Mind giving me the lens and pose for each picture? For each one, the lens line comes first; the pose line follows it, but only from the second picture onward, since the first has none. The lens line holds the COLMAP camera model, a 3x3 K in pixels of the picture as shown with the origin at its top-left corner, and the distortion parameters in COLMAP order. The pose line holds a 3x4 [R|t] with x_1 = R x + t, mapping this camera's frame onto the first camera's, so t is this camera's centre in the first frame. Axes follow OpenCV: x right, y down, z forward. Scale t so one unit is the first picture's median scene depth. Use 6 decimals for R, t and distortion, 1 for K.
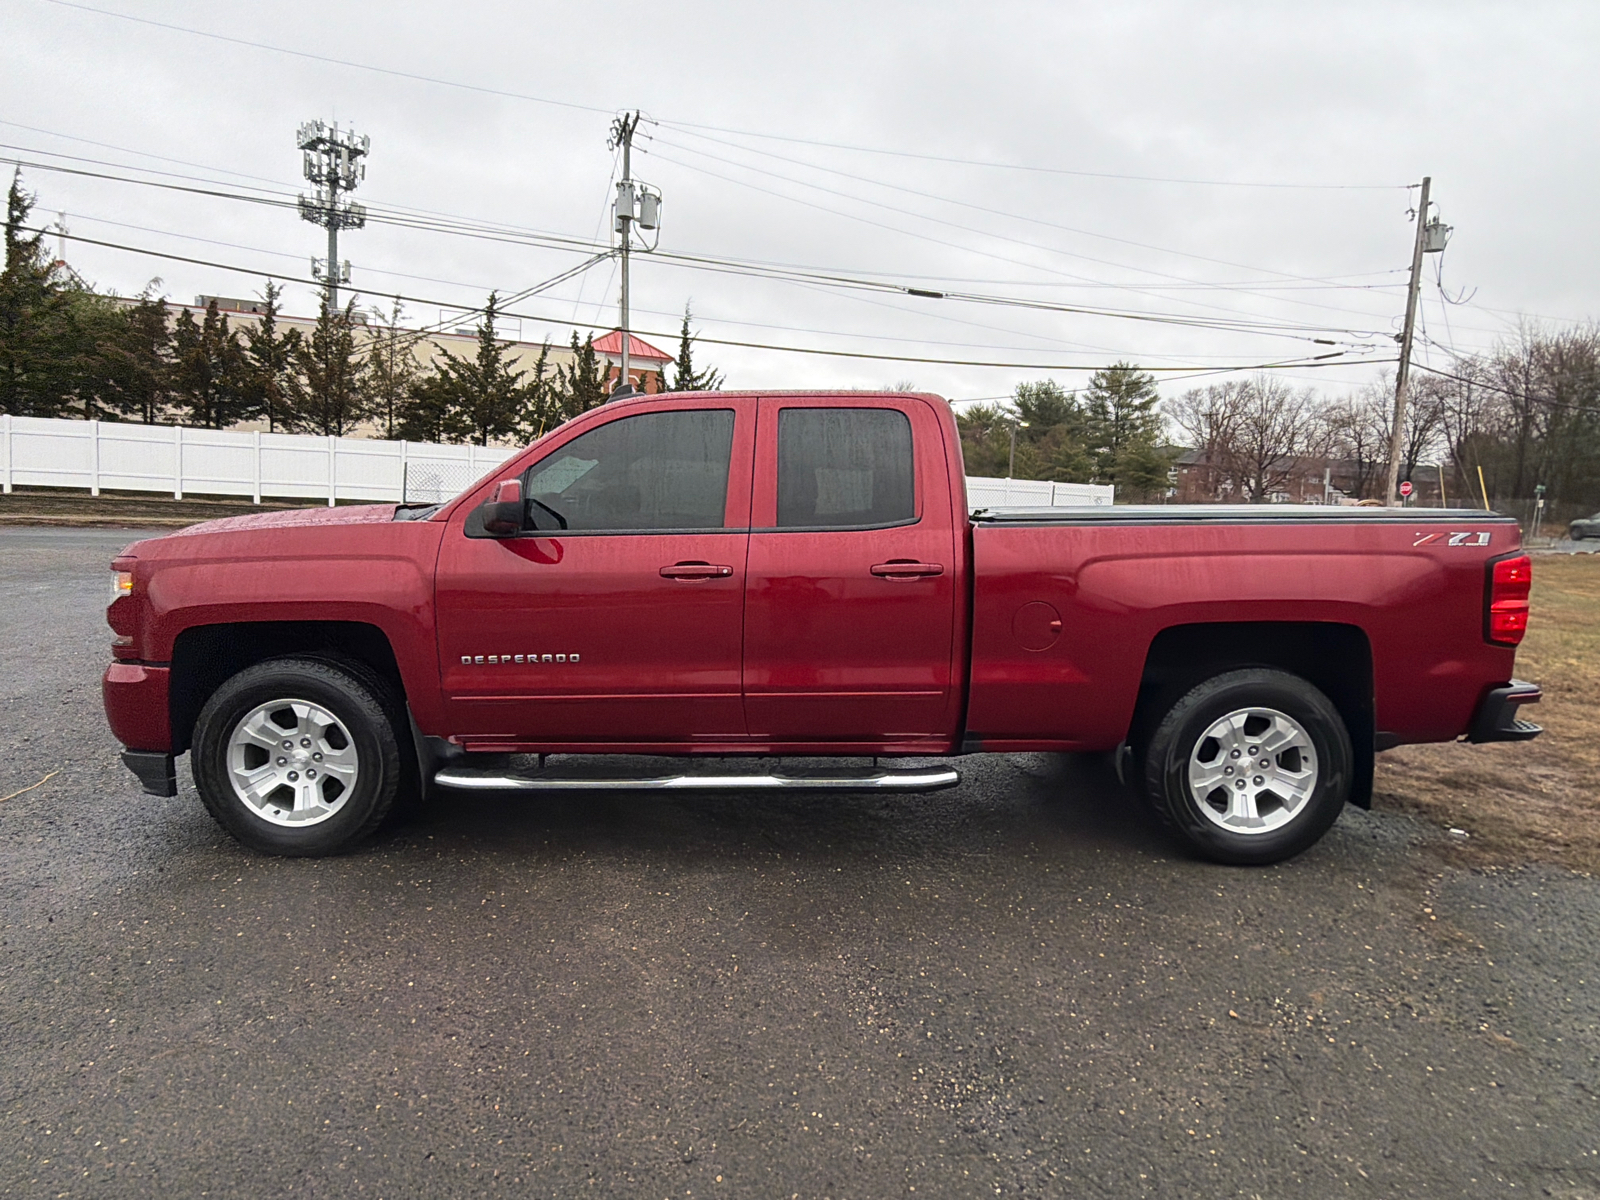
lens RADIAL K [[946.5, 0, 800.0], [0, 946.5, 600.0], [0, 0, 1]] dist [-0.002546, 0.000524]
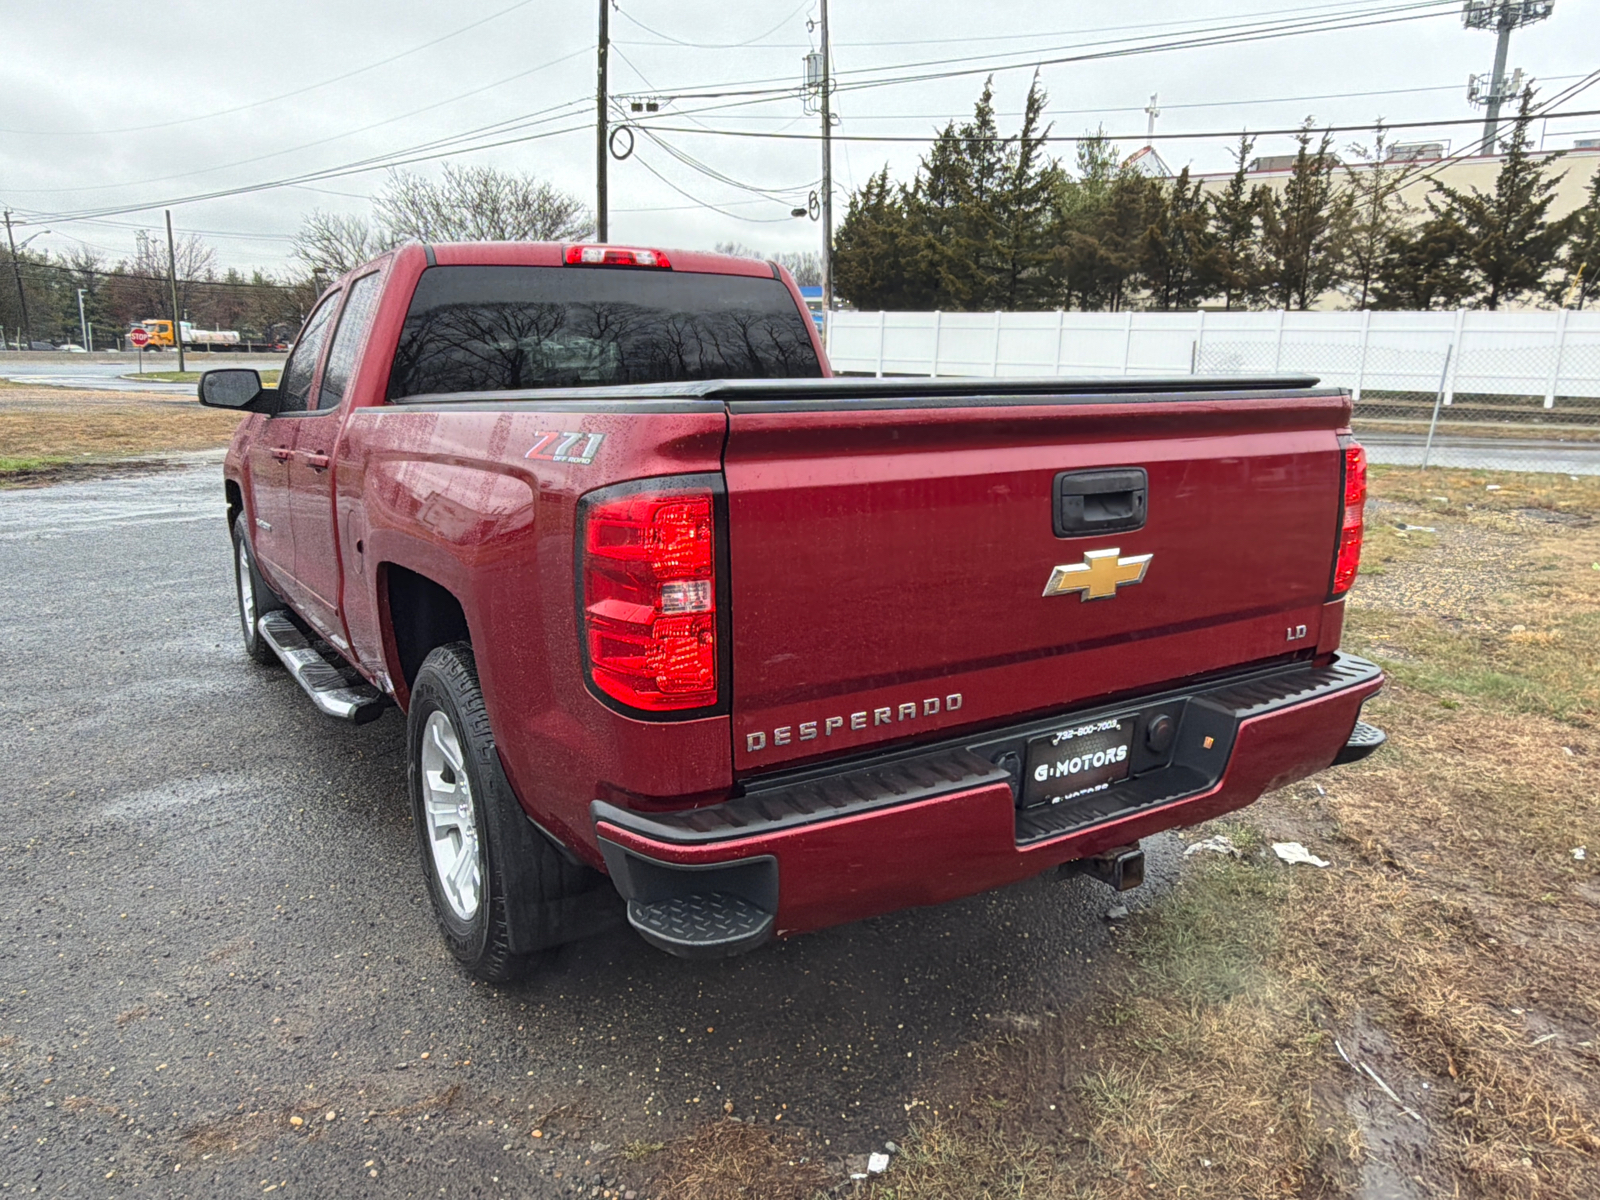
lens RADIAL K [[1139.6, 0, 799.8], [0, 1139.6, 594.0], [0, 0, 1]] dist [-0.002452, 0.005266]
pose [[0.522757, 0.141340, -0.840683, 0.160906], [-0.080302, 0.989939, 0.116500, -0.008857], [0.848691, 0.006608, 0.528848, 0.106920]]
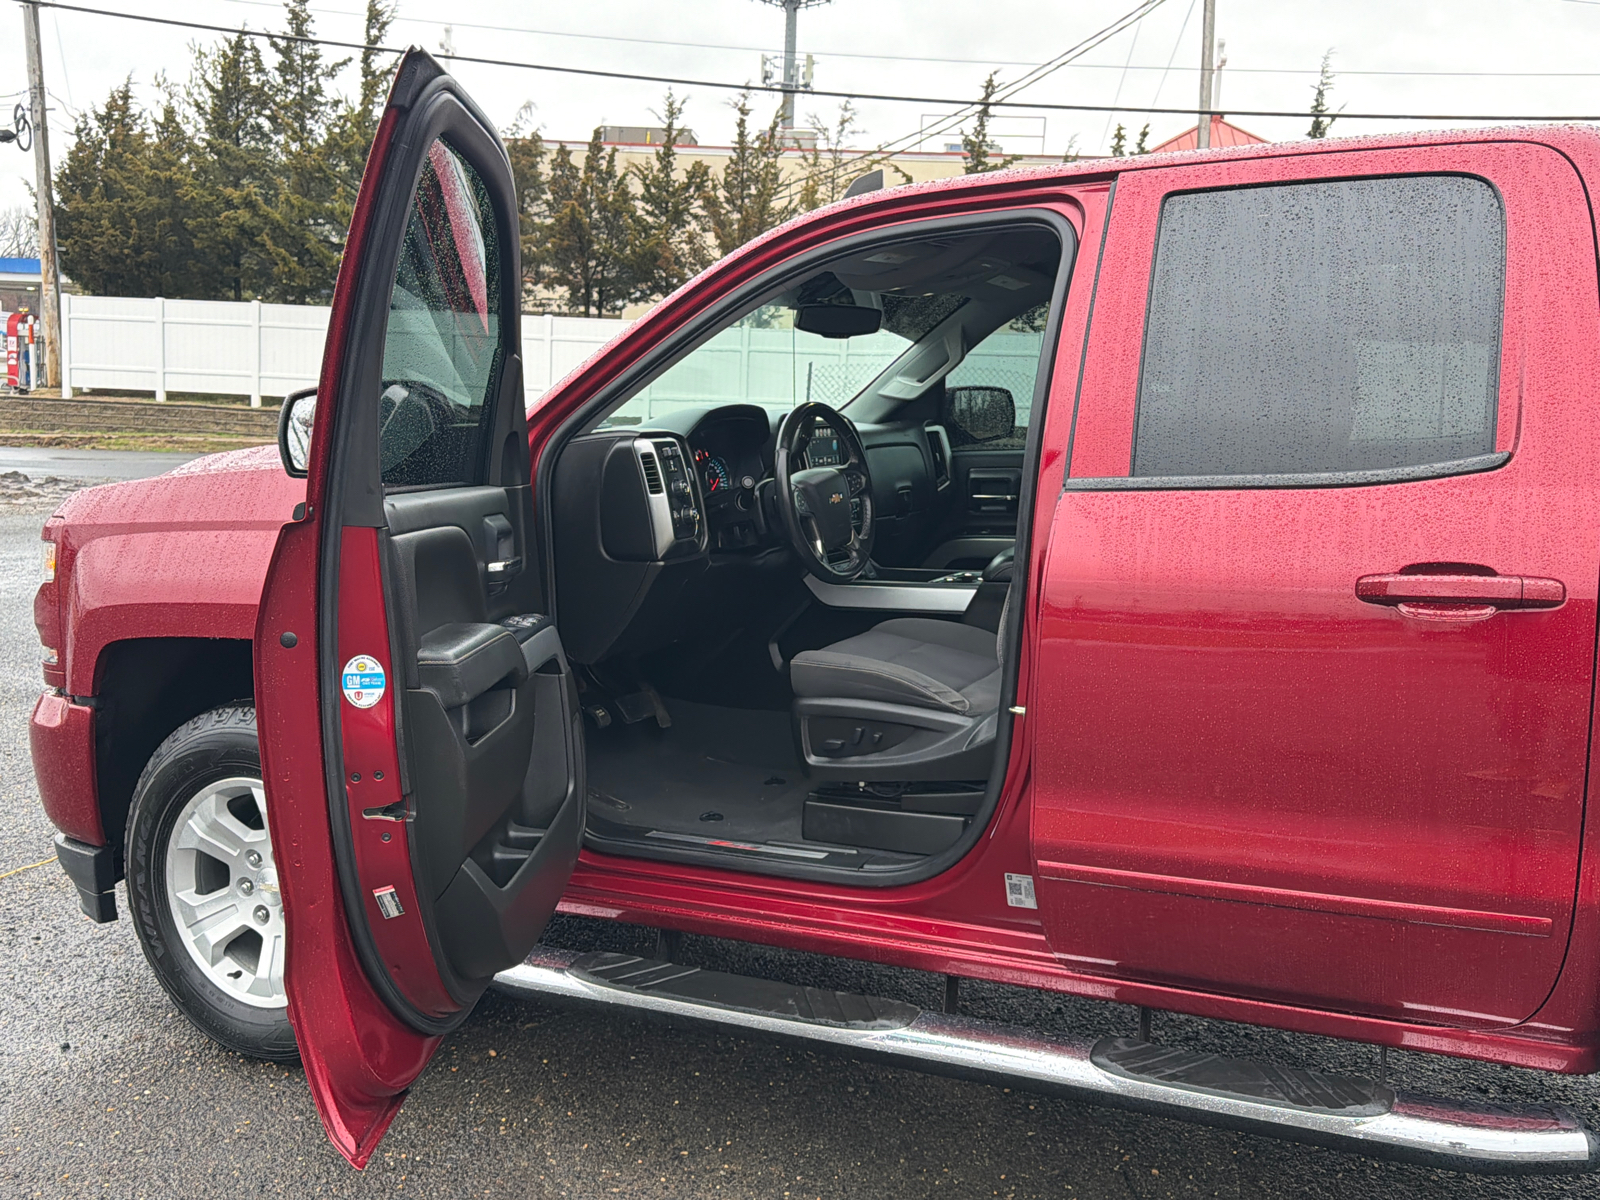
lens RADIAL K [[1529.7, 0, 796.1], [0, 1529.7, 599.6], [0, 0, 1]] dist [0.152930, -0.290409]
pose [[0.898510, 0.041674, -0.436970, 0.019221], [-0.035120, 0.999117, 0.023071, -0.004364], [0.437545, -0.005383, 0.899180, 0.041469]]
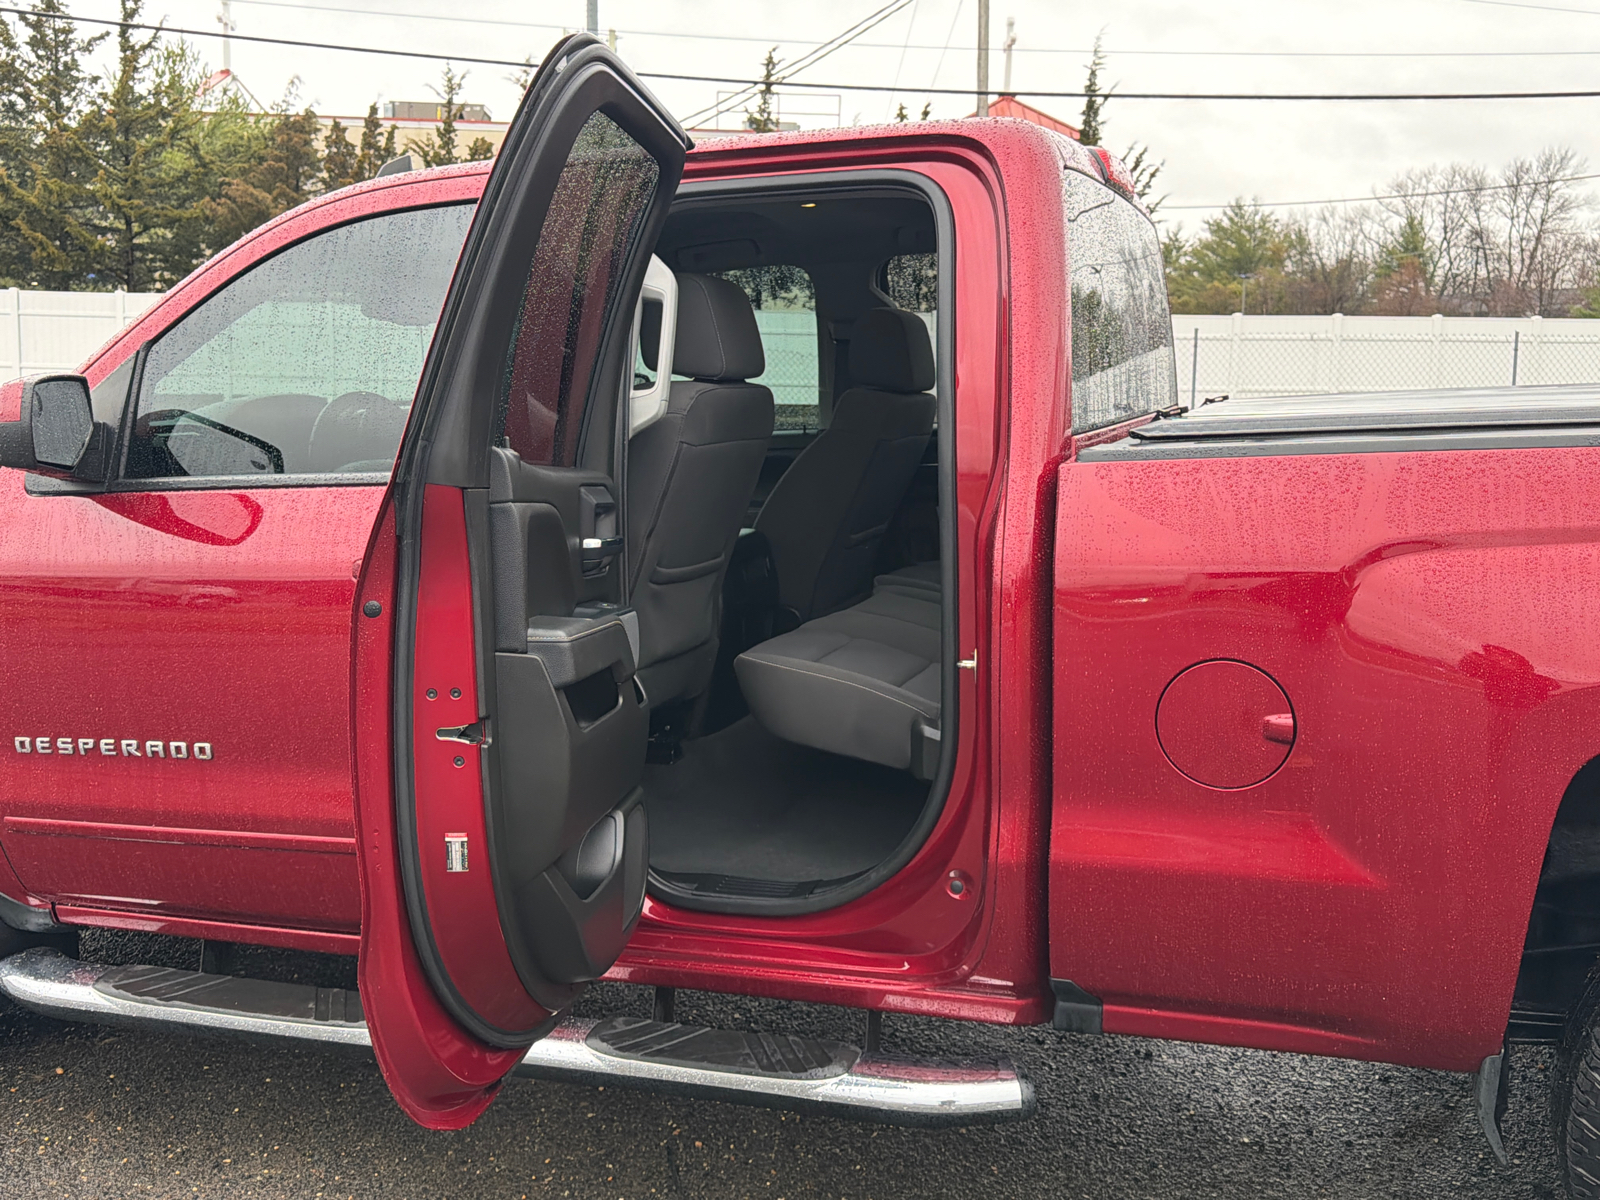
lens RADIAL K [[1547.7, 0, 794.4], [0, 1547.7, 603.3], [0, 0, 1]] dist [0.082170, -0.161917]
pose [[0.940769, 0.017316, -0.338606, 0.039358], [-0.005512, 0.999344, 0.035792, -0.005458], [0.339004, -0.031805, 0.940247, 0.048649]]
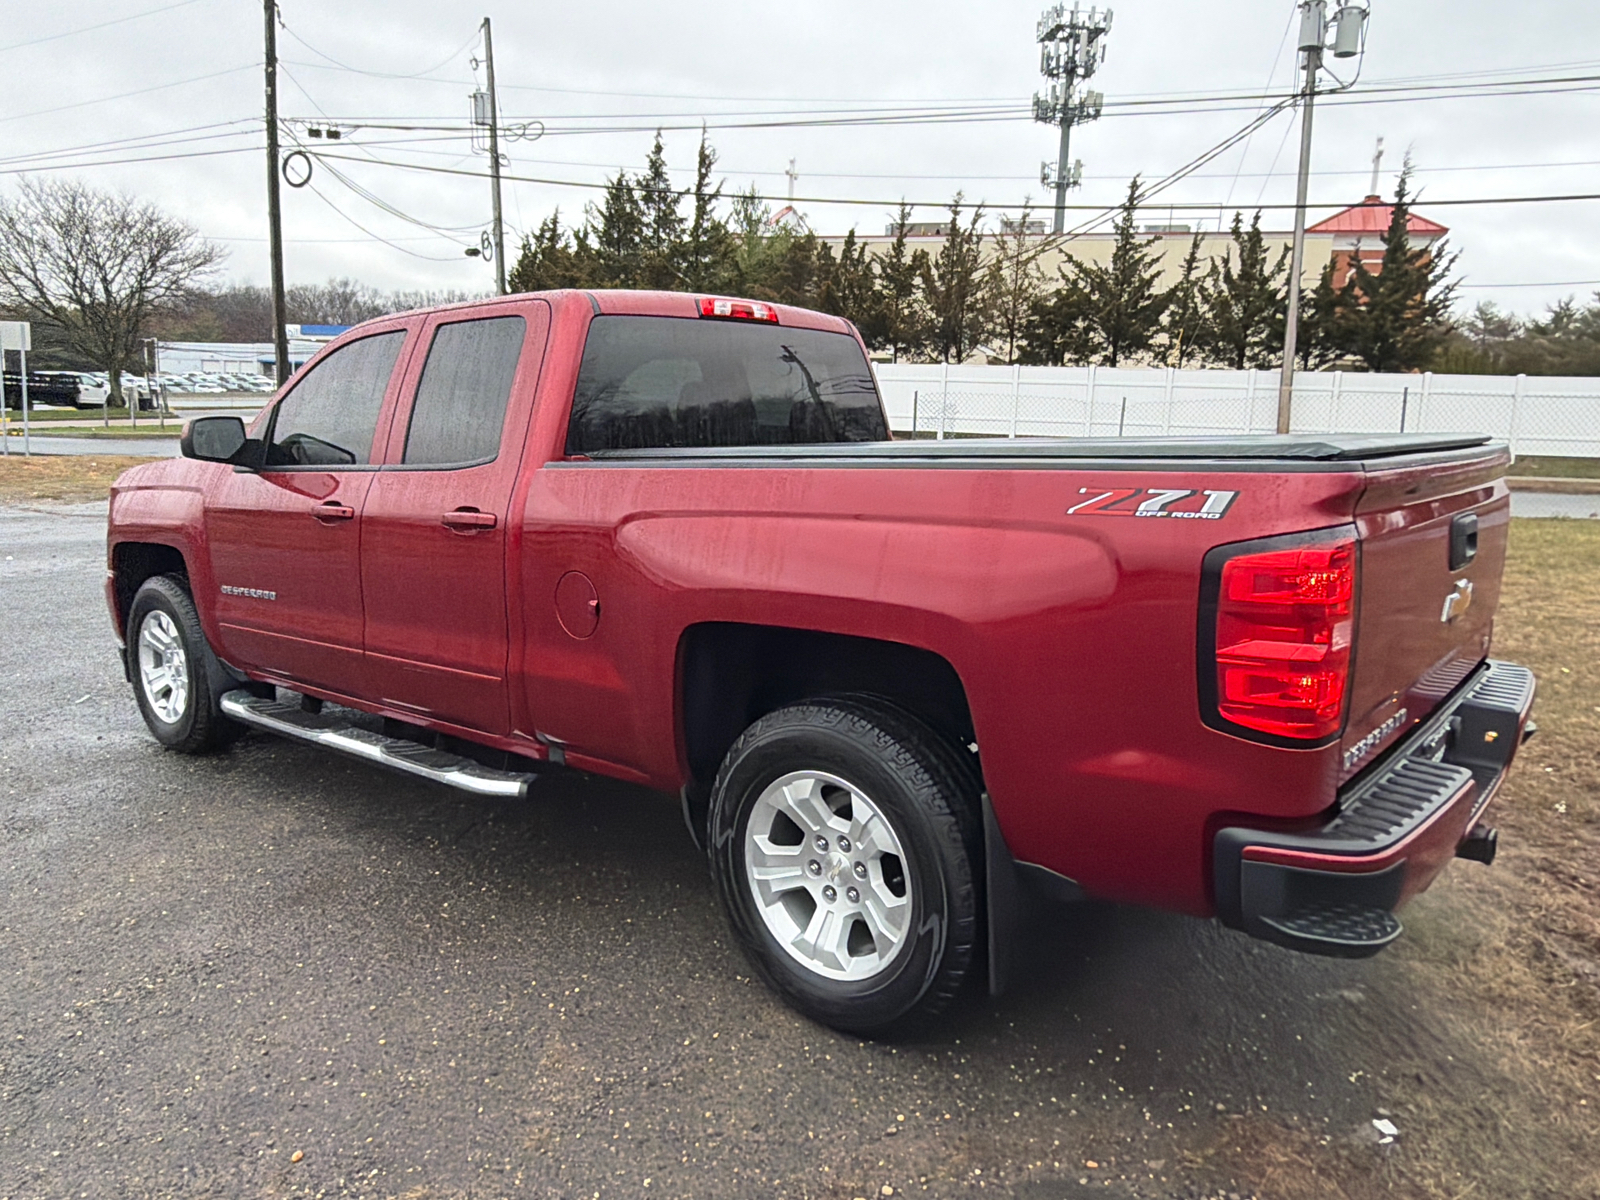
lens RADIAL K [[1139.6, 0, 799.8], [0, 1139.6, 594.0], [0, 0, 1]] dist [-0.002452, 0.005266]
pose [[0.763641, 0.082237, -0.640382, 0.123179], [-0.059034, 0.996594, 0.057584, -0.005389], [0.642936, -0.006169, 0.765895, 0.057692]]
